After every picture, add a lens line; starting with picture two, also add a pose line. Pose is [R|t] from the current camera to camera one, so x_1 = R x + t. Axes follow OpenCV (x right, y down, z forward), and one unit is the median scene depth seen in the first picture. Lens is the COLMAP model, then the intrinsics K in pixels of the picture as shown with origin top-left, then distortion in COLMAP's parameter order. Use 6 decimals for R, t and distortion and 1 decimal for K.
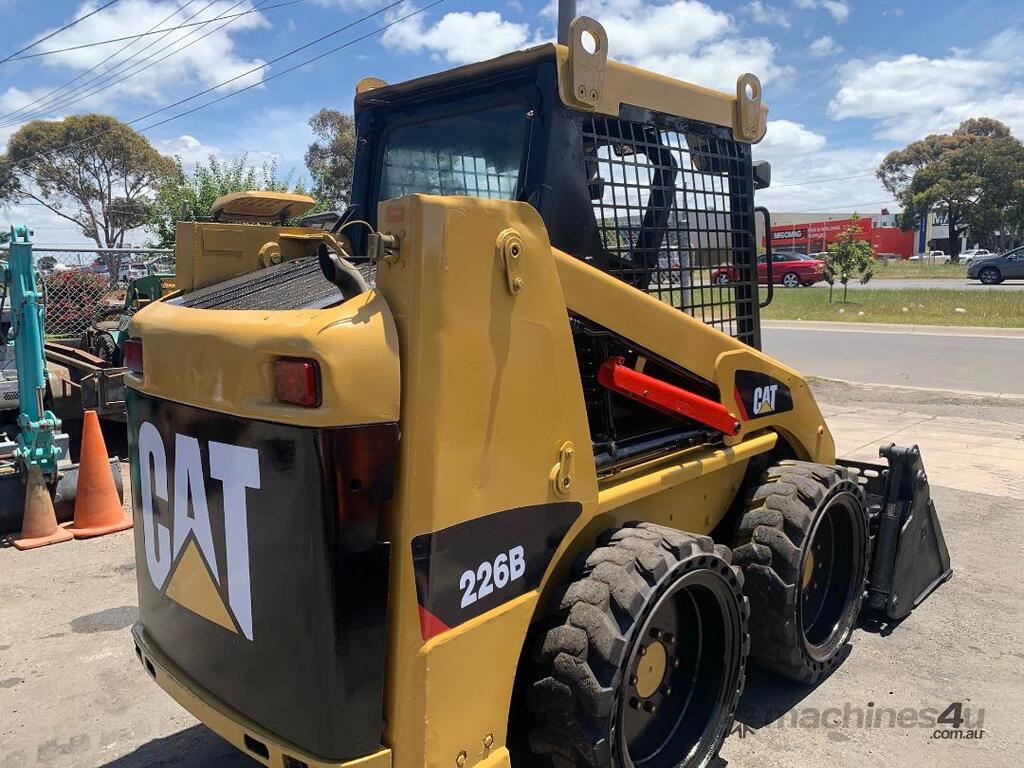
lens RADIAL K [[758.8, 0, 512.0], [0, 758.8, 384.0], [0, 0, 1]] dist [0.002645, -0.021158]
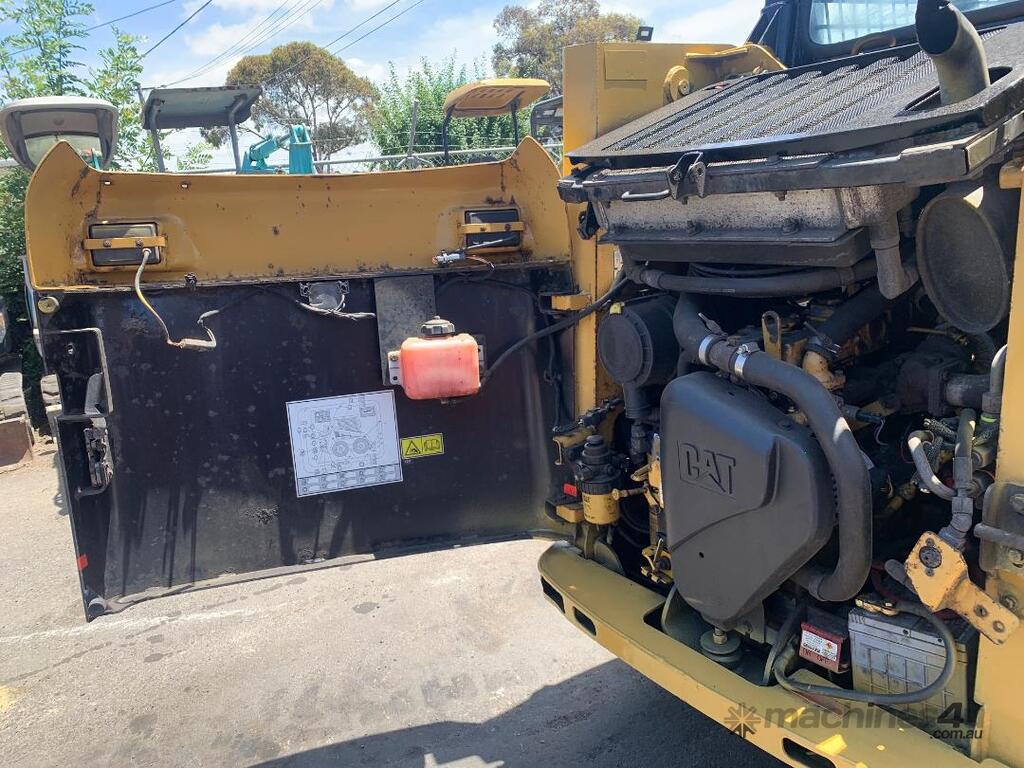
lens RADIAL K [[758.8, 0, 512.0], [0, 758.8, 384.0], [0, 0, 1]] dist [0.002645, -0.021158]
pose [[0.968170, -0.024781, -0.249066, -0.246360], [0.056159, 0.991223, 0.119677, 0.018870], [0.243914, -0.129855, 0.961064, 0.175368]]
